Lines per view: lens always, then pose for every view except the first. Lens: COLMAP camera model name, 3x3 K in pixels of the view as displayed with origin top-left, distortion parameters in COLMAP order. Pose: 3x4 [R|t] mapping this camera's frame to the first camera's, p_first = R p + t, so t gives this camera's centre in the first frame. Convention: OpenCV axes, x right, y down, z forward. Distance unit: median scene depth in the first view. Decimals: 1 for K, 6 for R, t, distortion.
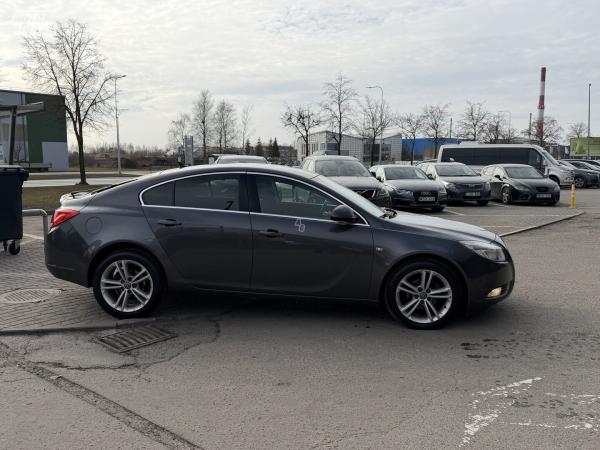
lens RADIAL K [[568.4, 0, 300.0], [0, 568.4, 225.0], [0, 0, 1]] dist [-0.009322, -0.011782]
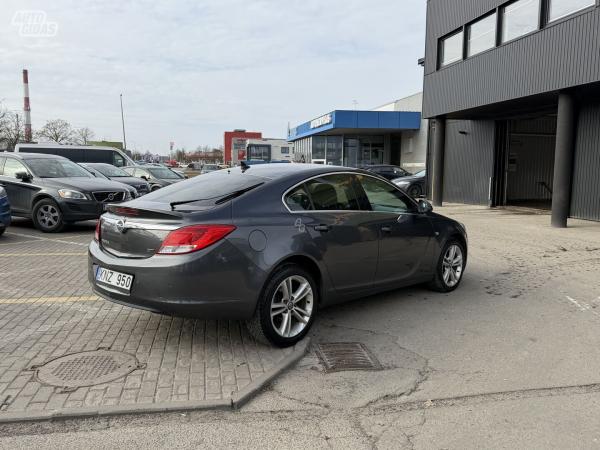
lens RADIAL K [[536.4, 0, 300.0], [0, 536.4, 225.0], [0, 0, 1]] dist [-0.004848, -0.008565]
pose [[0.585924, -0.072238, 0.807140, -0.939820], [0.068430, 0.996872, 0.039544, -0.046459], [-0.807472, 0.032063, 0.589034, 0.505307]]
